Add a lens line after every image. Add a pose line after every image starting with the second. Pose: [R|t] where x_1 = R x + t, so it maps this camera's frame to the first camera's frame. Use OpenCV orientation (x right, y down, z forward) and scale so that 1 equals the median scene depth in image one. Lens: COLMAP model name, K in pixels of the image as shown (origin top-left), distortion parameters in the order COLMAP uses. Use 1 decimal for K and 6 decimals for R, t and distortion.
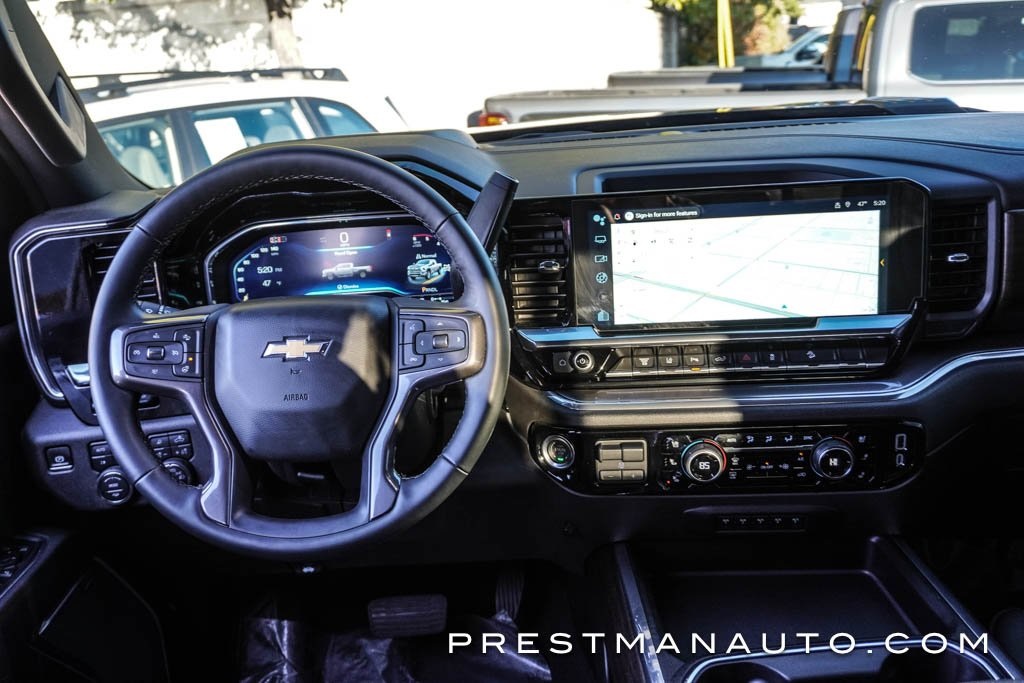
lens RADIAL K [[922.5, 0, 512.0], [0, 922.5, 341.5], [0, 0, 1]] dist [-0.001278, -0.000507]
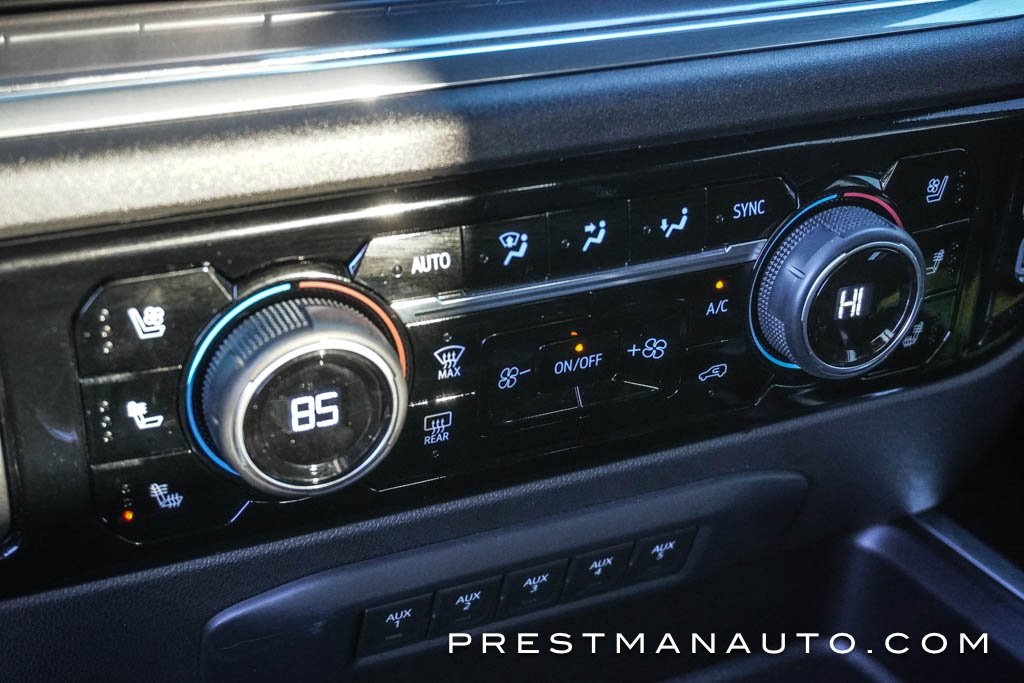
lens RADIAL K [[1453.8, 0, 512.0], [0, 1453.8, 341.5], [0, 0, 1]] dist [-0.000435, 0.000291]
pose [[0.864528, -0.152467, 0.478900, 0.101216], [0.052170, 0.974951, 0.216215, 0.056861], [-0.499870, -0.161939, 0.850827, 0.721607]]
